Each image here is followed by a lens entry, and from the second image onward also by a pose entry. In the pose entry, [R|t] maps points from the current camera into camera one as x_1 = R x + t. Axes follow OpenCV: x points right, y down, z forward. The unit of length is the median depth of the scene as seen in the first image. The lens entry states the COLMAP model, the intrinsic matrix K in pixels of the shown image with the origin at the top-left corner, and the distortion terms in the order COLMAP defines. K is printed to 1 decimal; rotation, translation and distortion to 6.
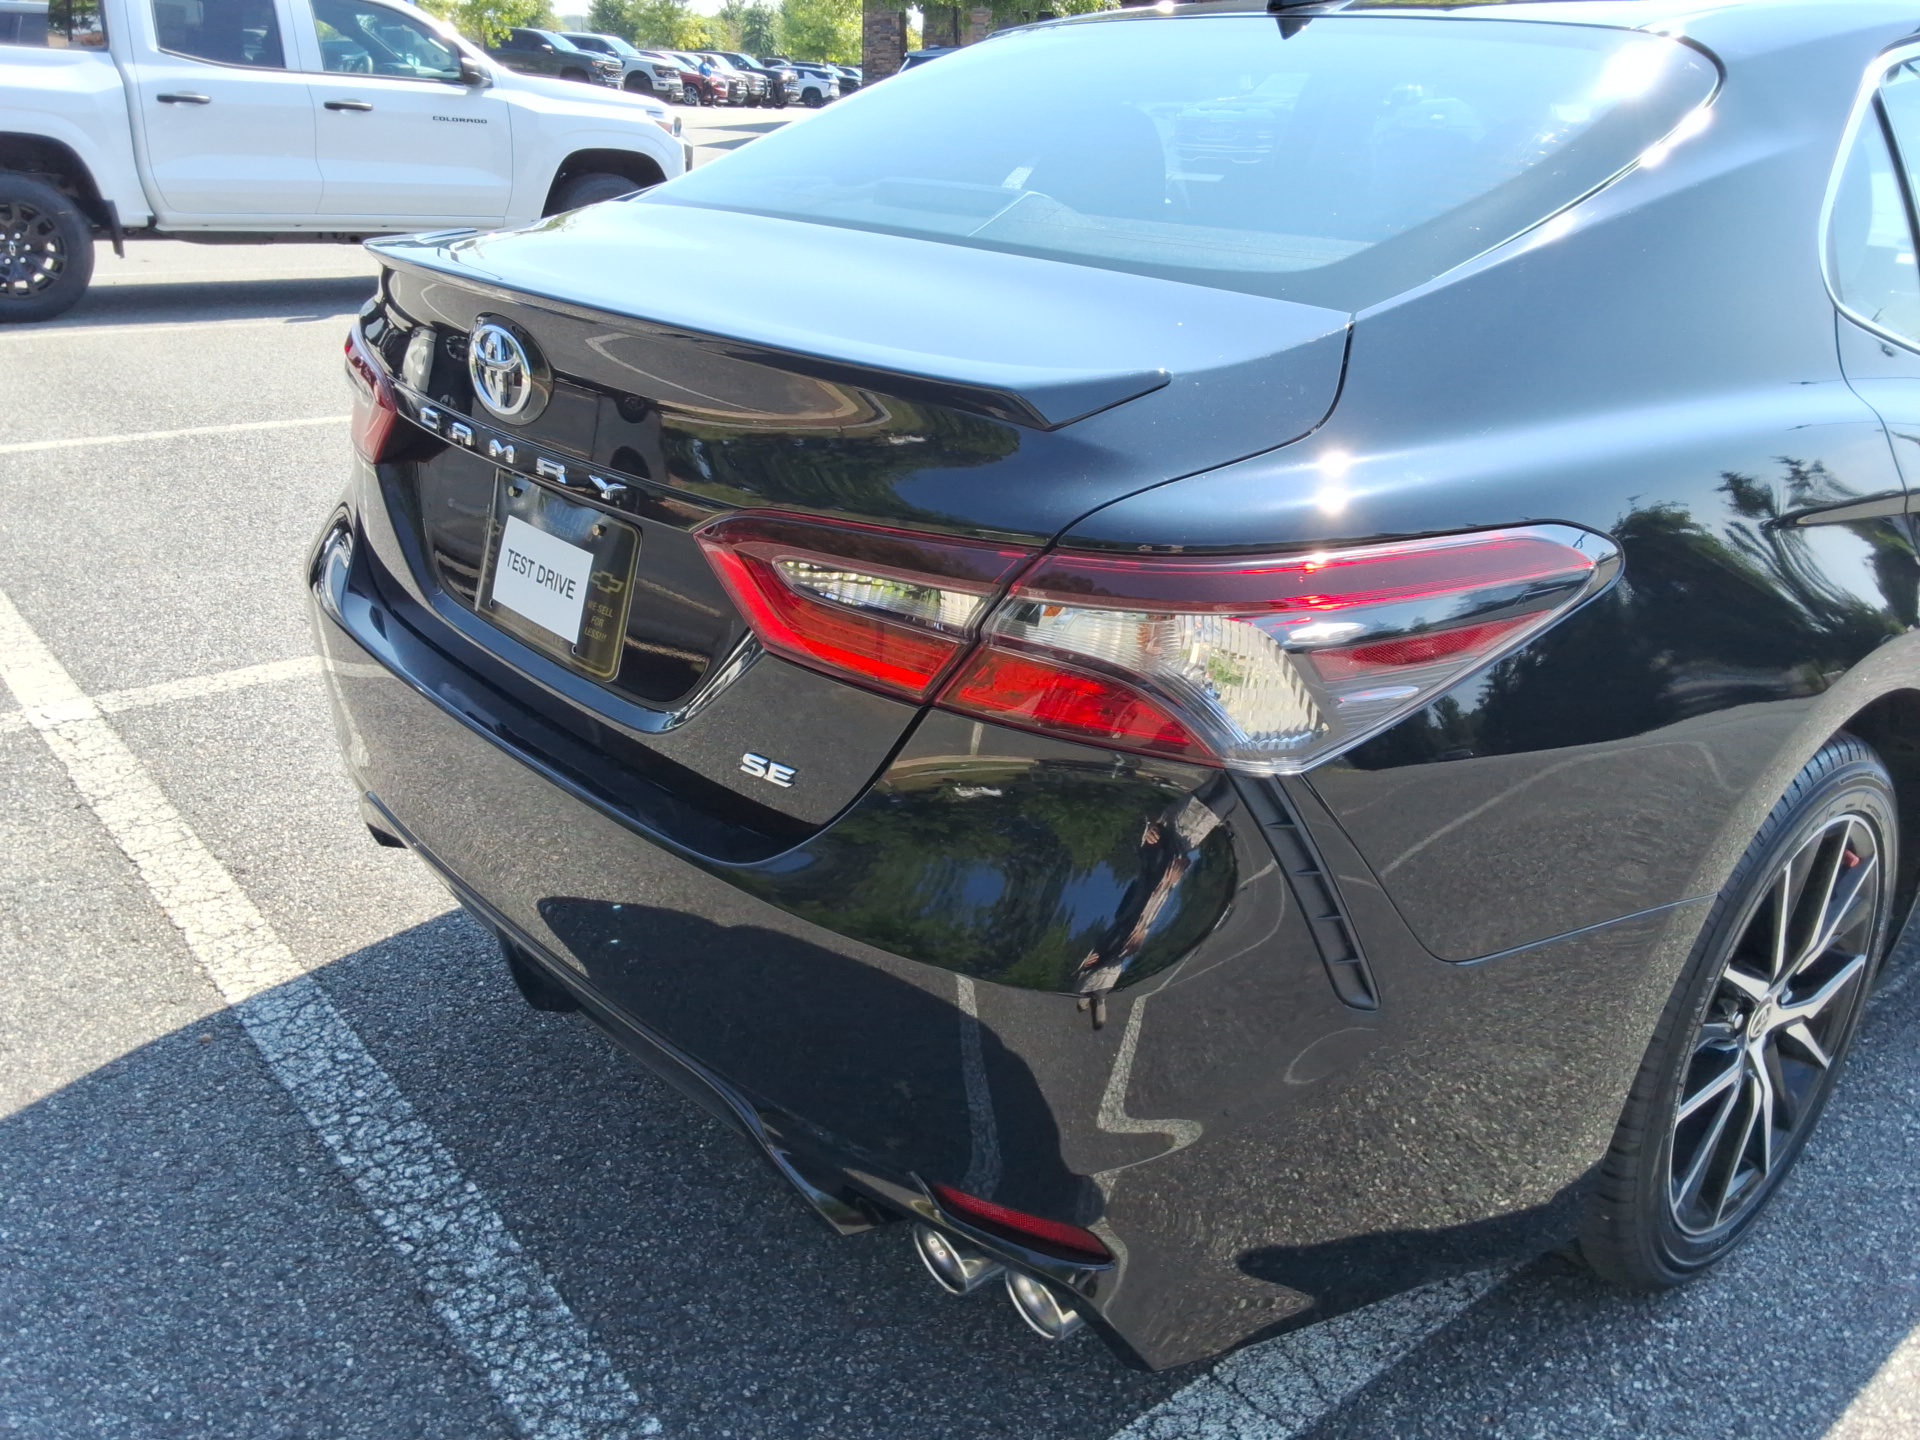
lens RADIAL K [[1542.4, 0, 978.7], [0, 1542.4, 722.8], [0, 0, 1]] dist [0.095072, -0.153043]
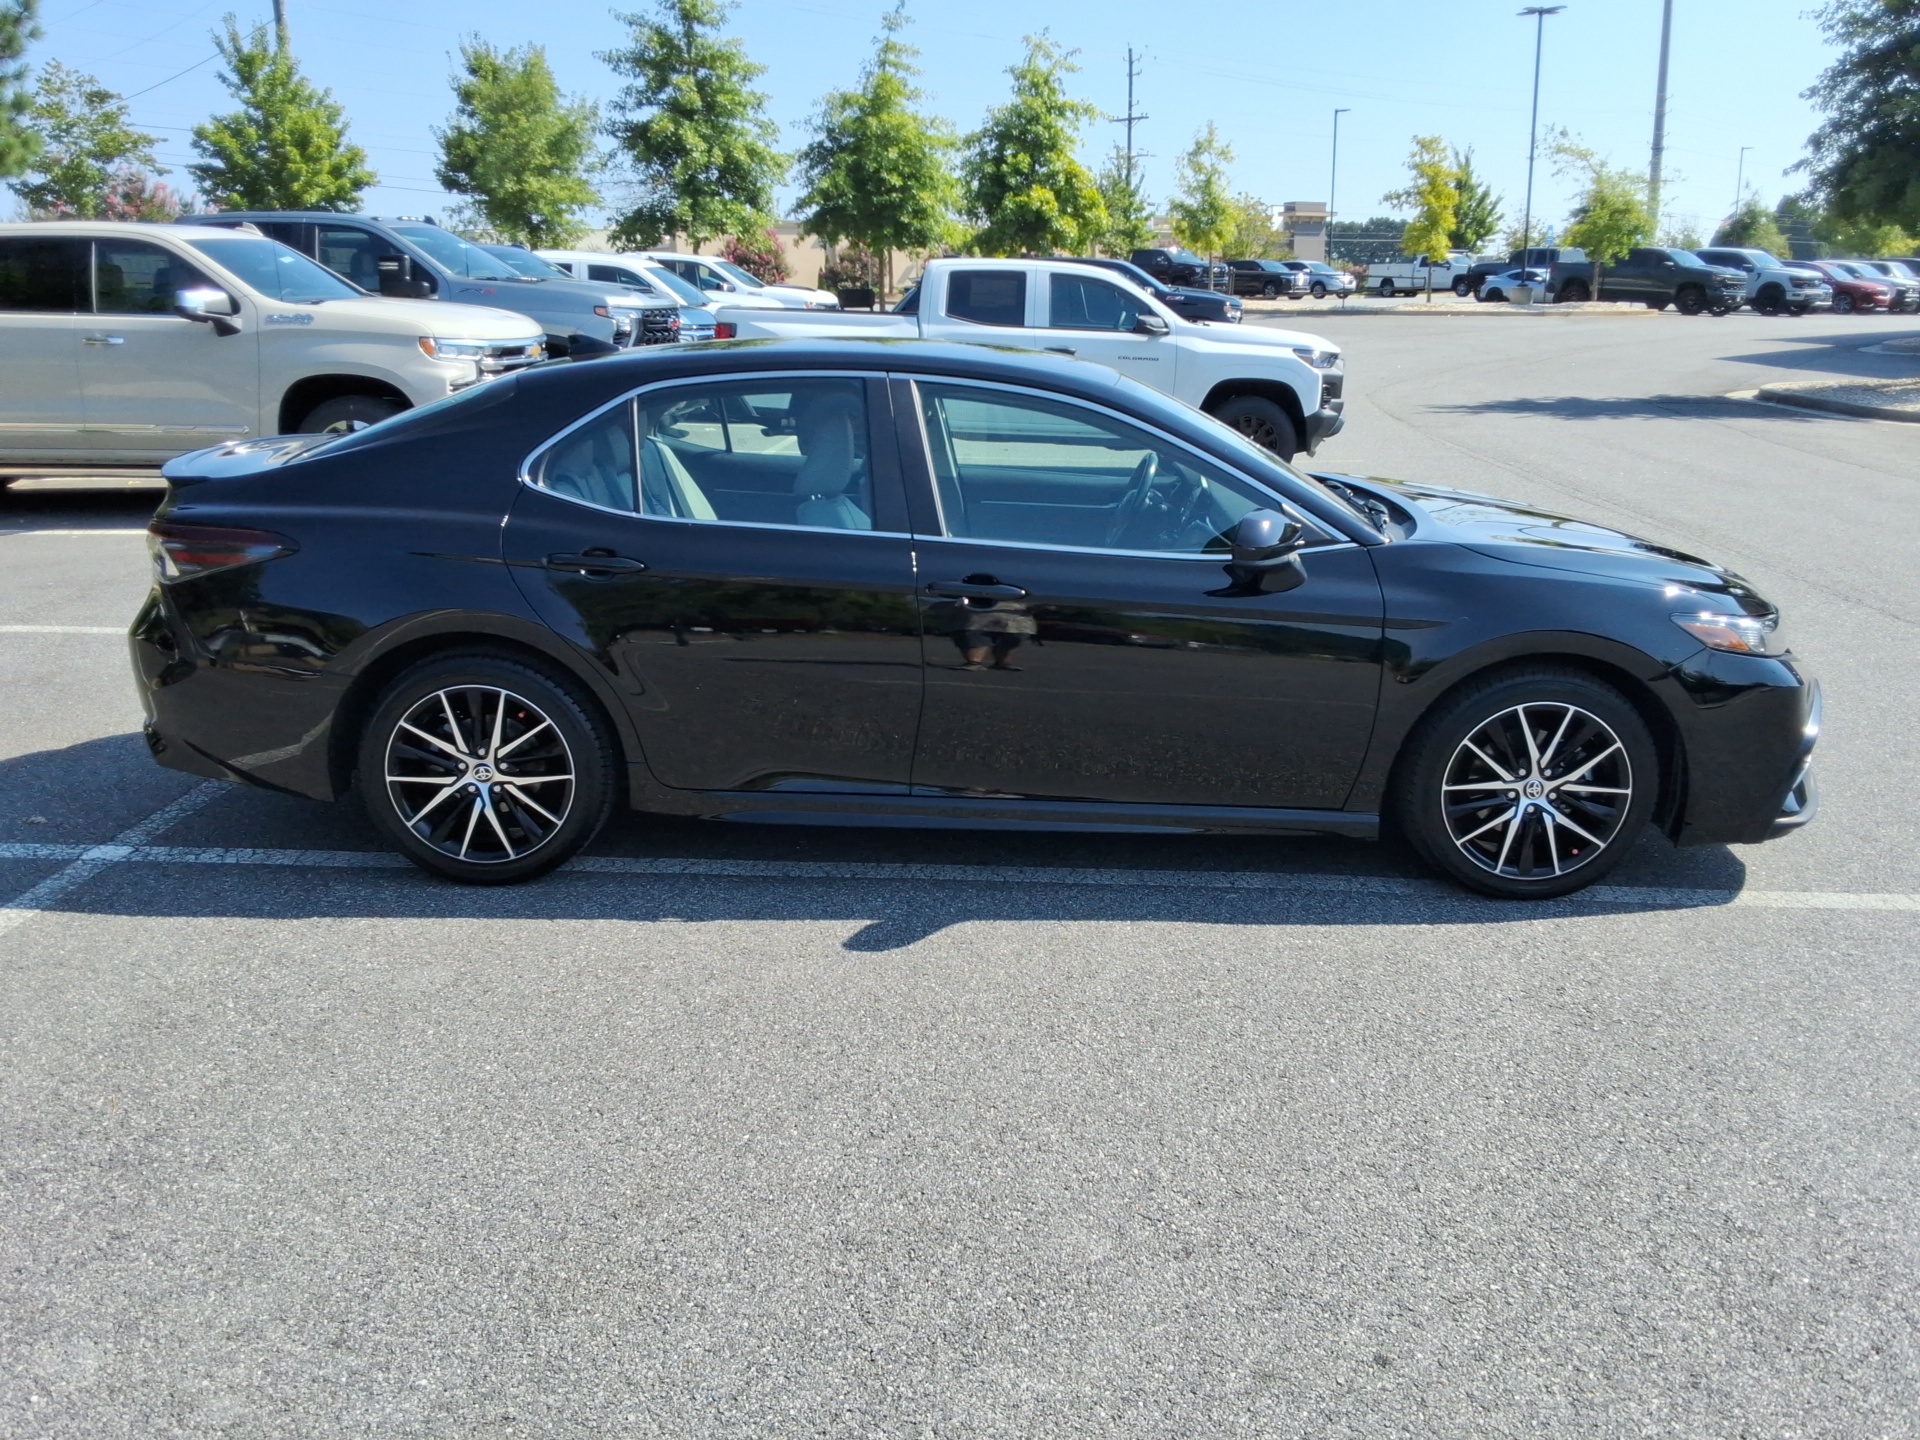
lens RADIAL K [[1537.2, 0, 973.7], [0, 1537.2, 712.2], [0, 0, 1]] dist [0.094251, -0.148063]
pose [[0.744123, 0.153598, -0.650144, 2.280760], [-0.233394, 0.971656, -0.037575, 0.009815], [0.625945, 0.179700, 0.758881, -0.312130]]
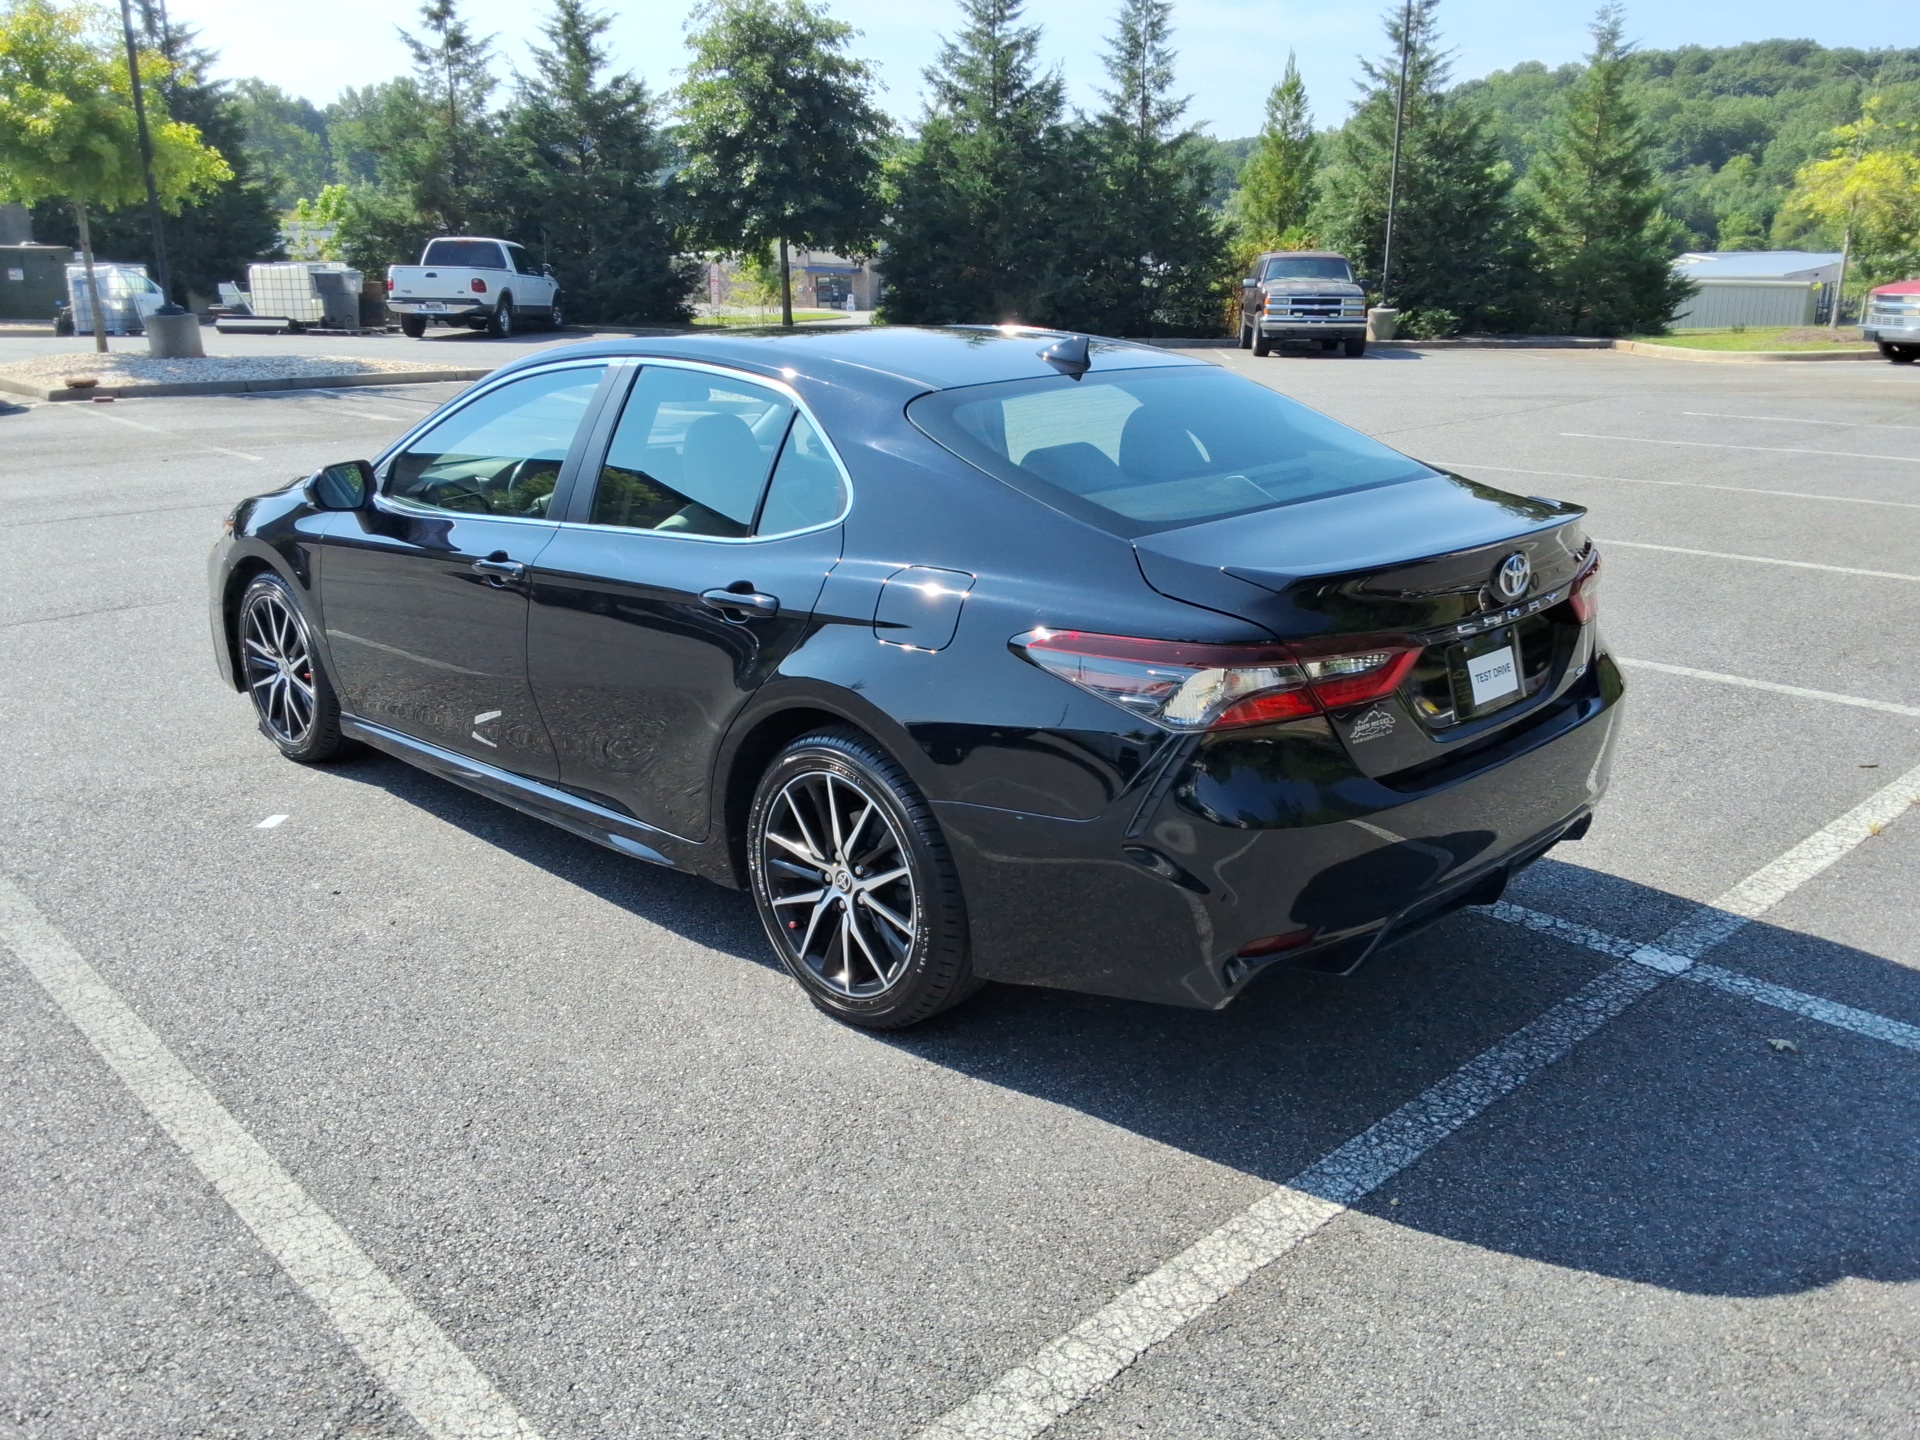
lens RADIAL K [[1536.5, 0, 969.1], [0, 1536.5, 711.5], [0, 0, 1]] dist [0.117651, -0.197625]
pose [[-0.070068, -0.307865, 0.948846, -1.676307], [0.375469, 0.873094, 0.311013, -0.724859], [-0.924182, 0.378055, 0.054418, 1.191456]]
